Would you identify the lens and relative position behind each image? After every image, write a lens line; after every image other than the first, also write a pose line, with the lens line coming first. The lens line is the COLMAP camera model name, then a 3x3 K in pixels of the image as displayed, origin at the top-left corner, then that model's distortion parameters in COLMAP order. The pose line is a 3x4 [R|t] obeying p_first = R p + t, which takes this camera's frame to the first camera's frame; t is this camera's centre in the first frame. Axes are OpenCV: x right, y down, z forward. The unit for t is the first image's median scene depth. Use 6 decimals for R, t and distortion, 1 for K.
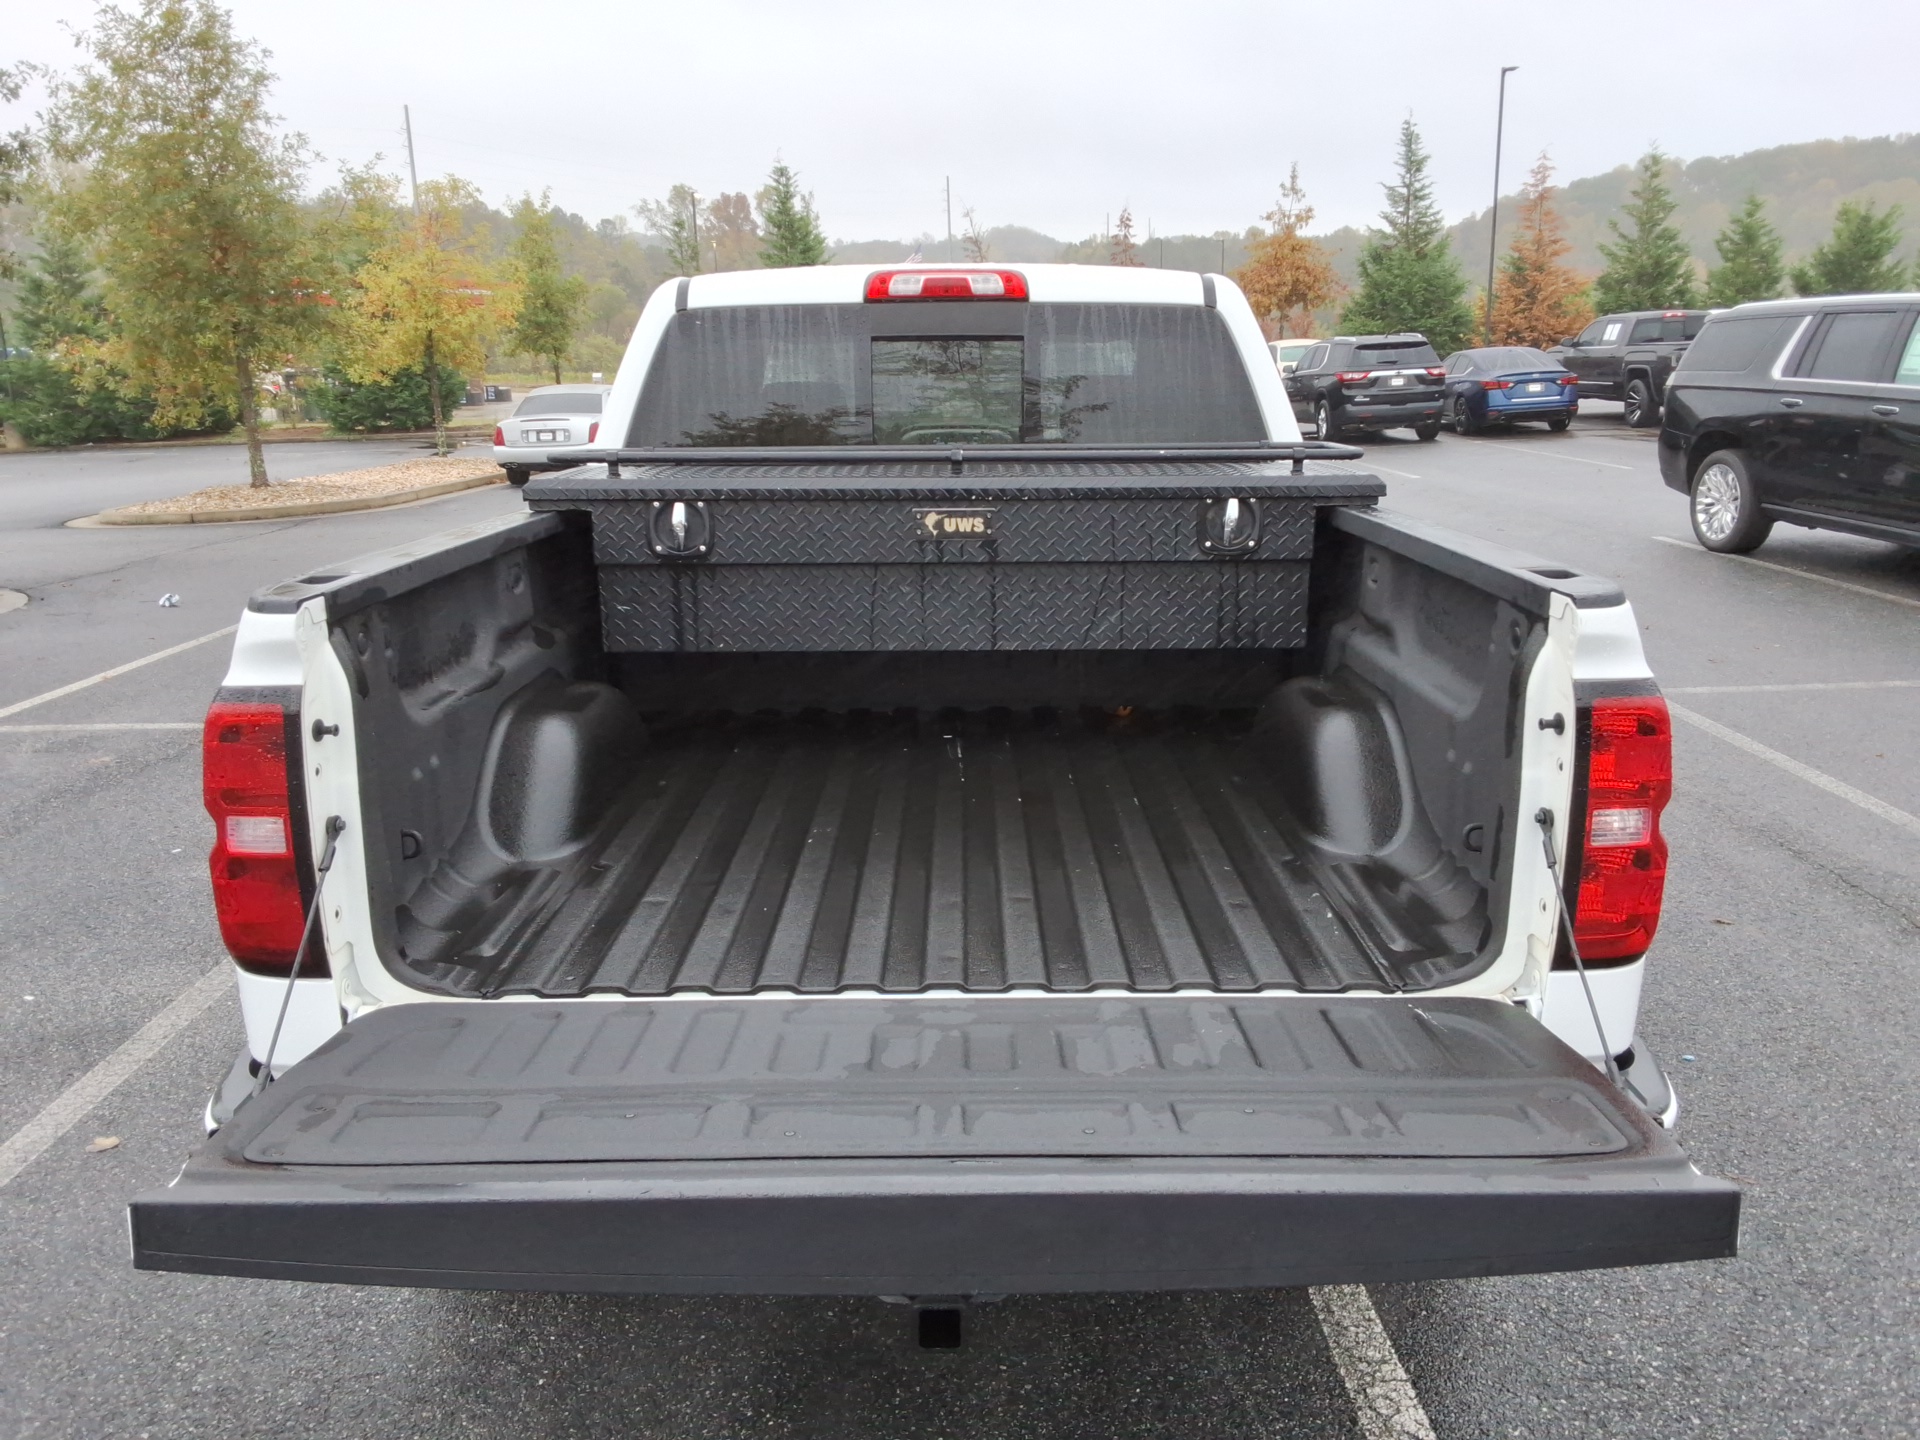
lens RADIAL K [[1525.6, 0, 968.7], [0, 1525.6, 718.0], [0, 0, 1]] dist [0.094653, -0.127545]
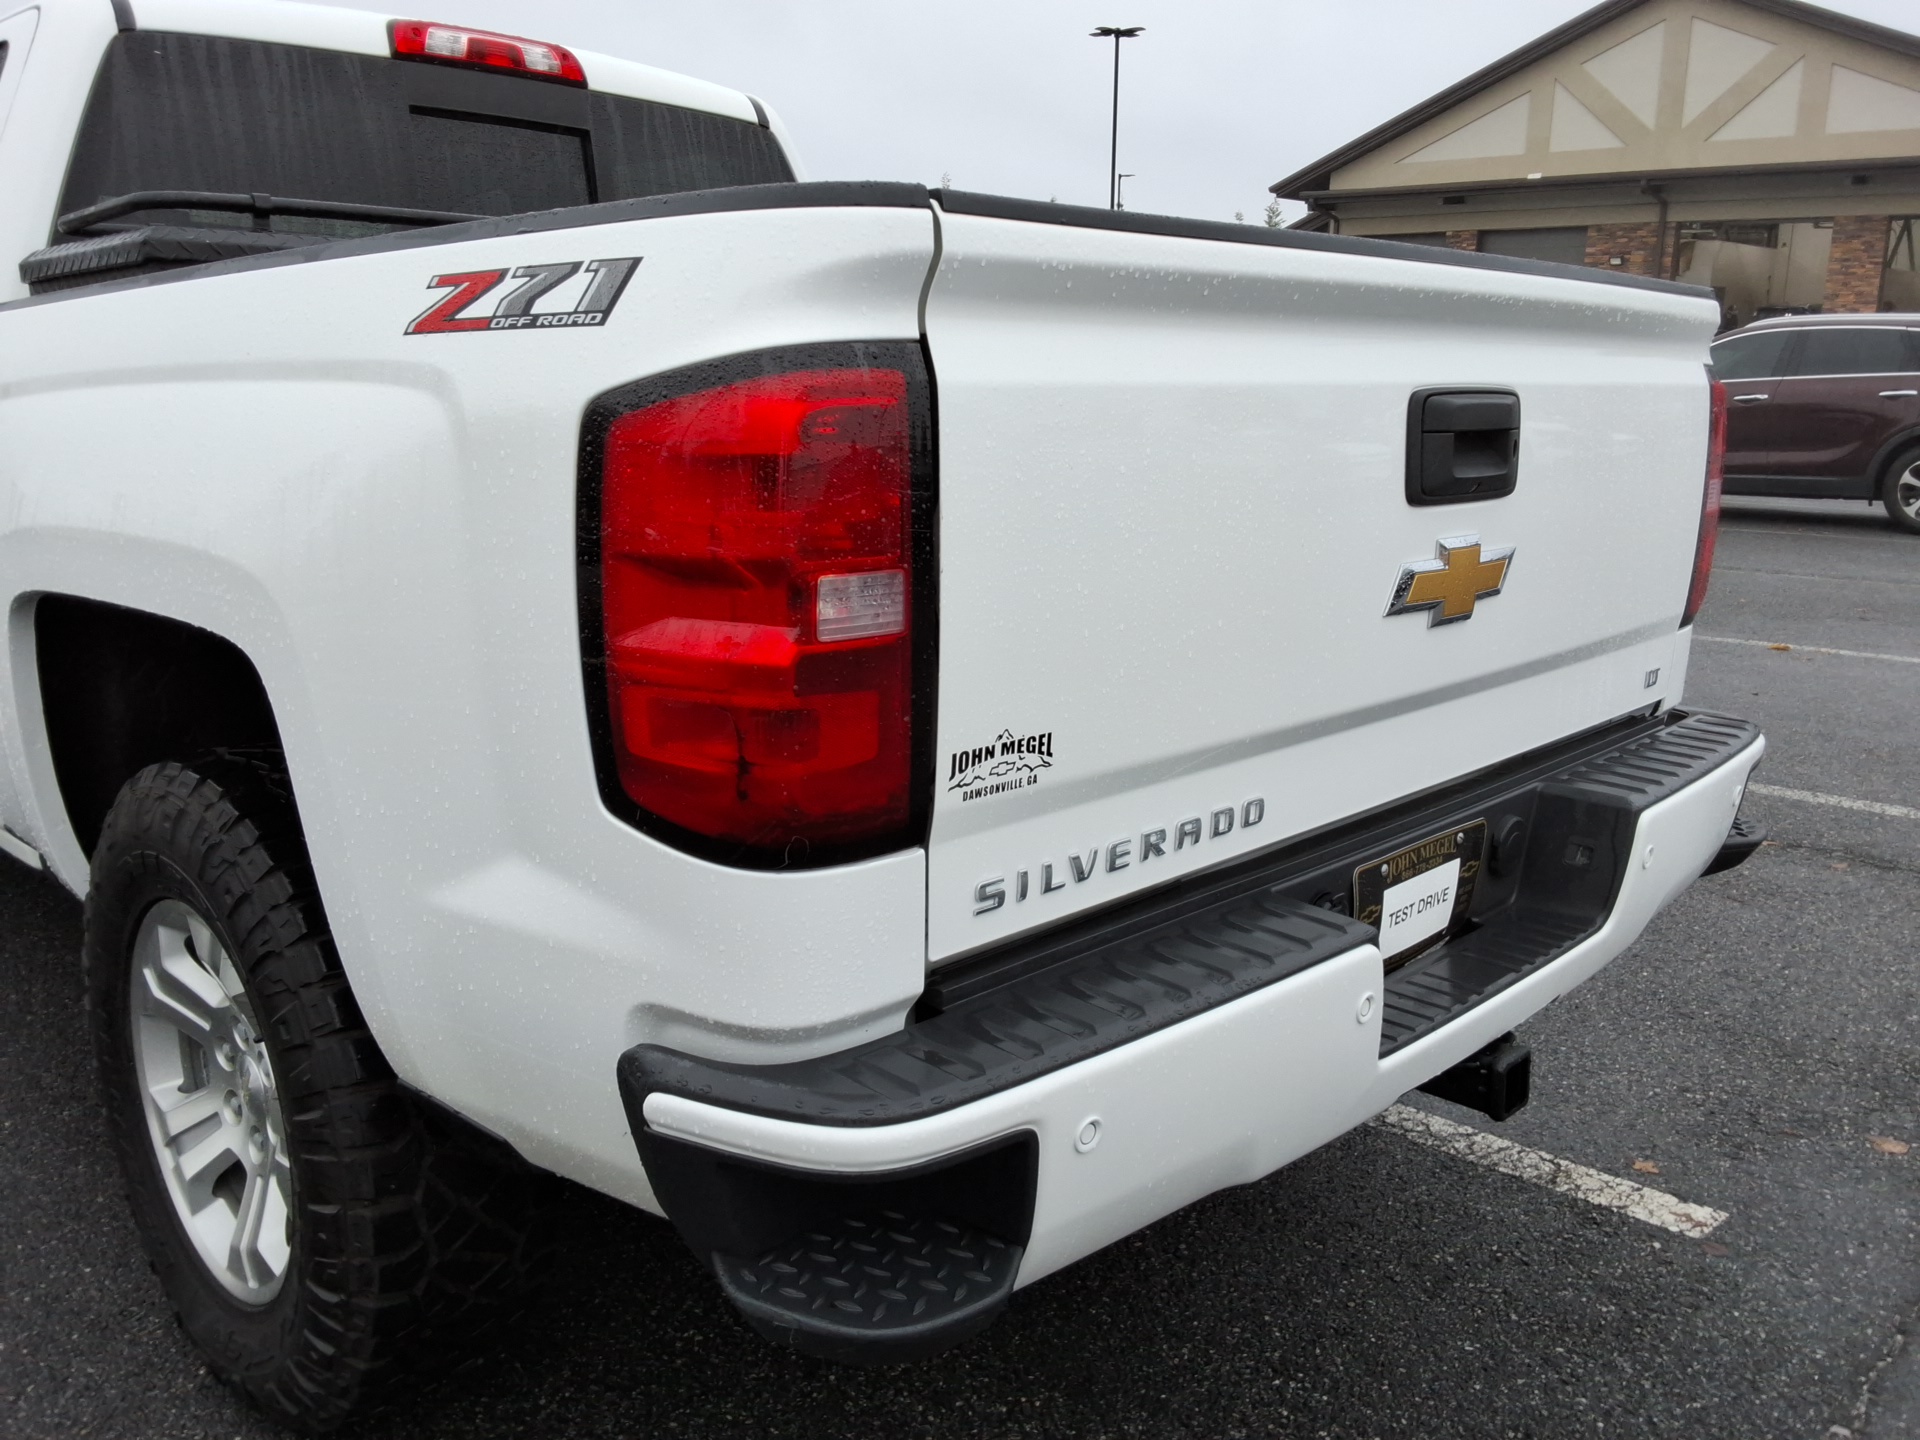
lens RADIAL K [[1533.5, 0, 978.7], [0, 1533.5, 706.5], [0, 0, 1]] dist [0.113872, -0.175712]
pose [[0.693638, -0.137879, 0.707005, -0.446939], [0.158207, 0.986705, 0.037210, 0.052531], [-0.702735, 0.086042, 0.706229, 0.304257]]
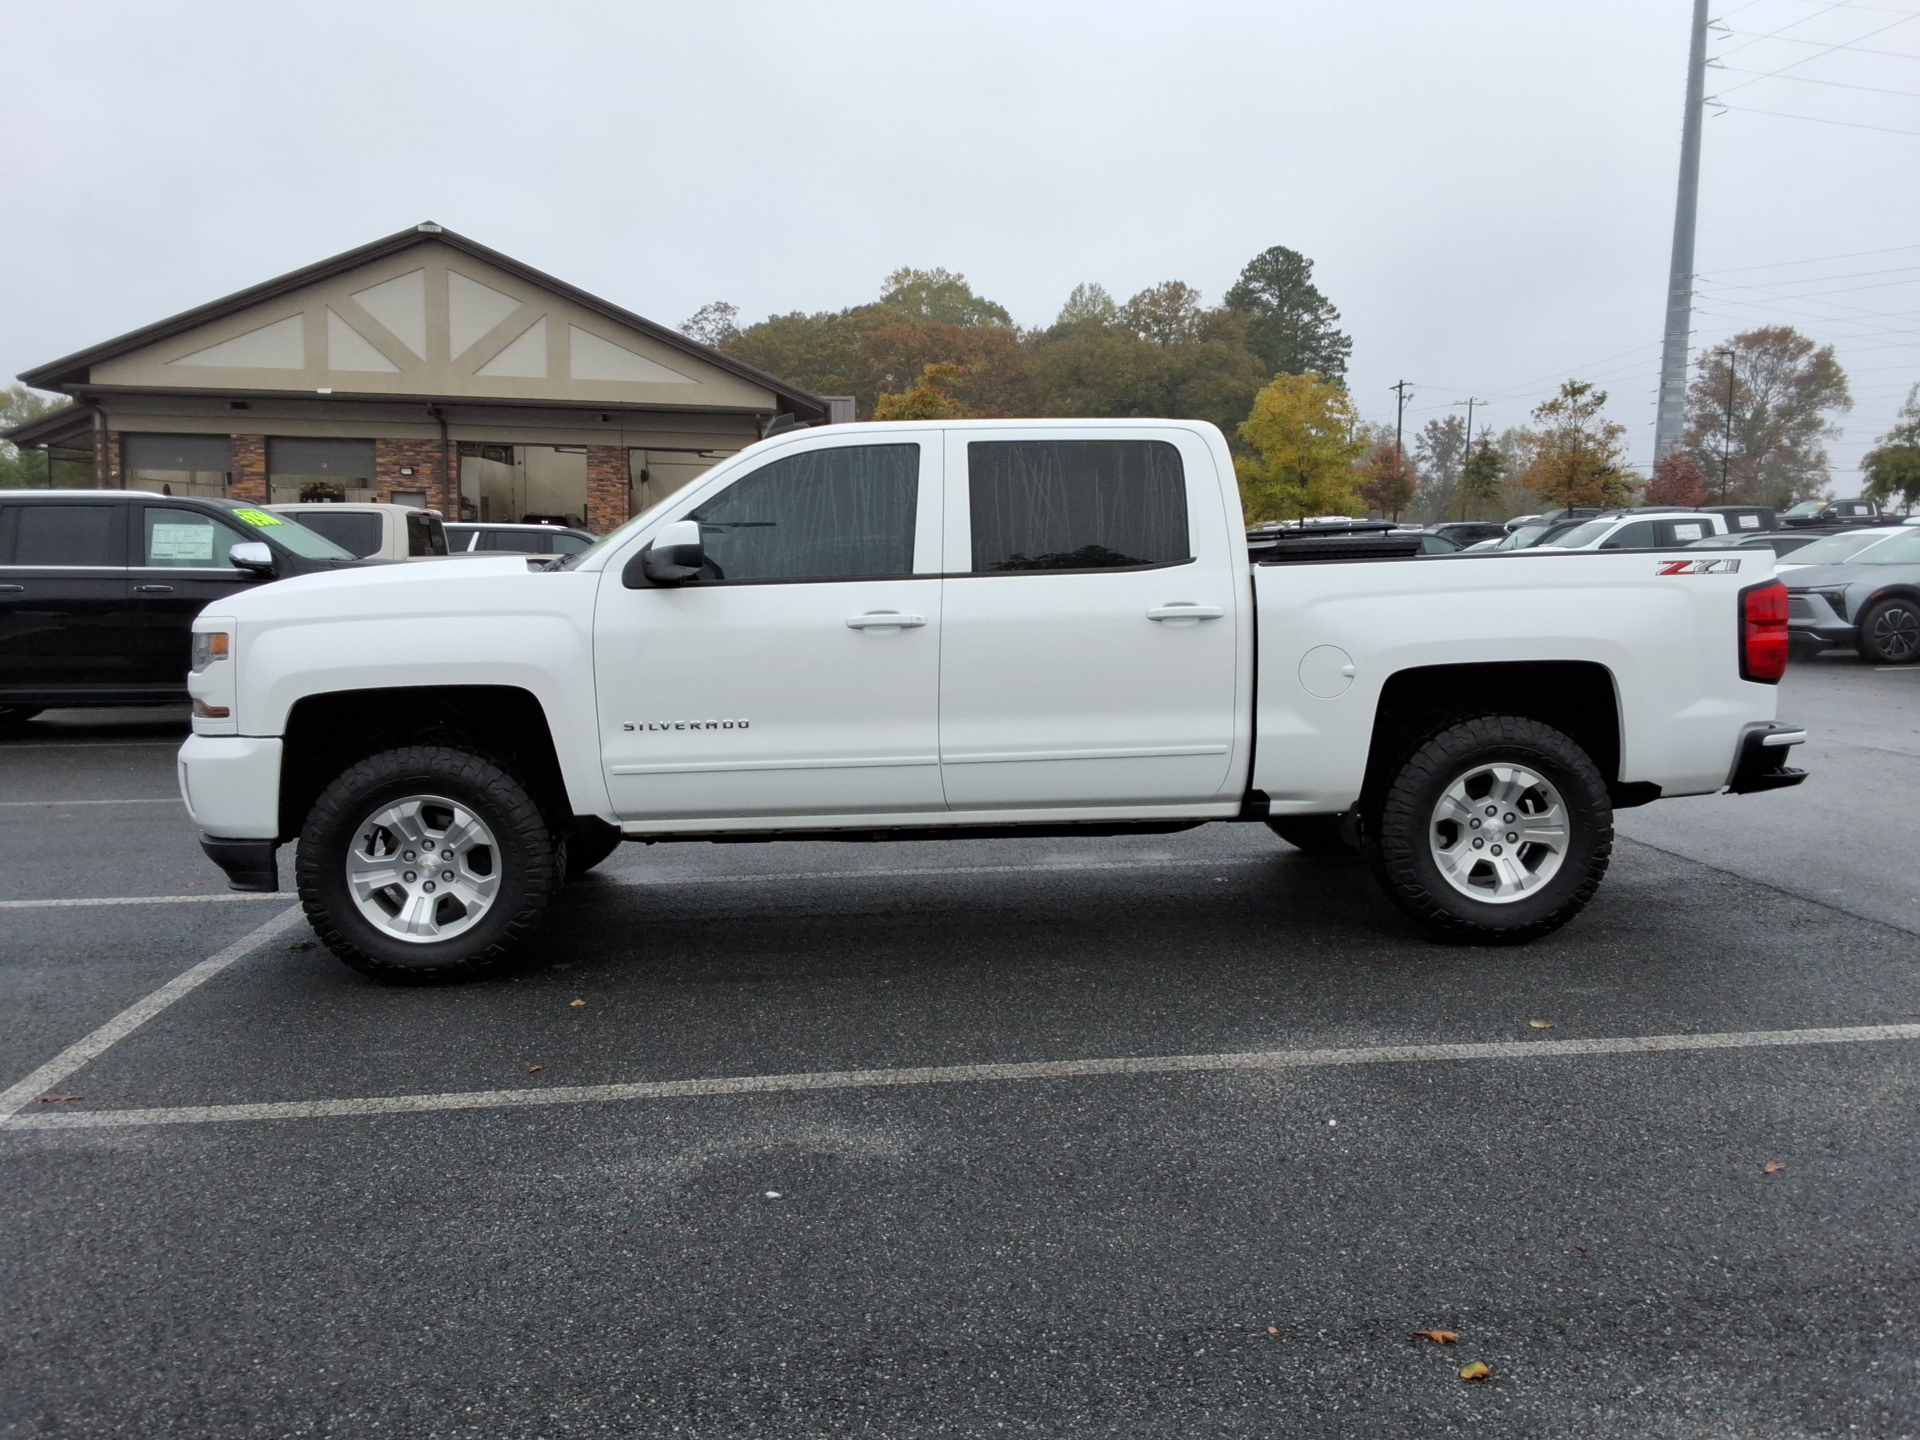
lens RADIAL K [[1504.5, 0, 988.6], [0, 1504.5, 723.3], [0, 0, 1]] dist [0.129451, -0.197920]
pose [[-0.081368, -0.091892, 0.992439, -1.671969], [0.240784, 0.964434, 0.109041, -0.218187], [-0.967162, 0.247836, -0.056348, 1.383634]]
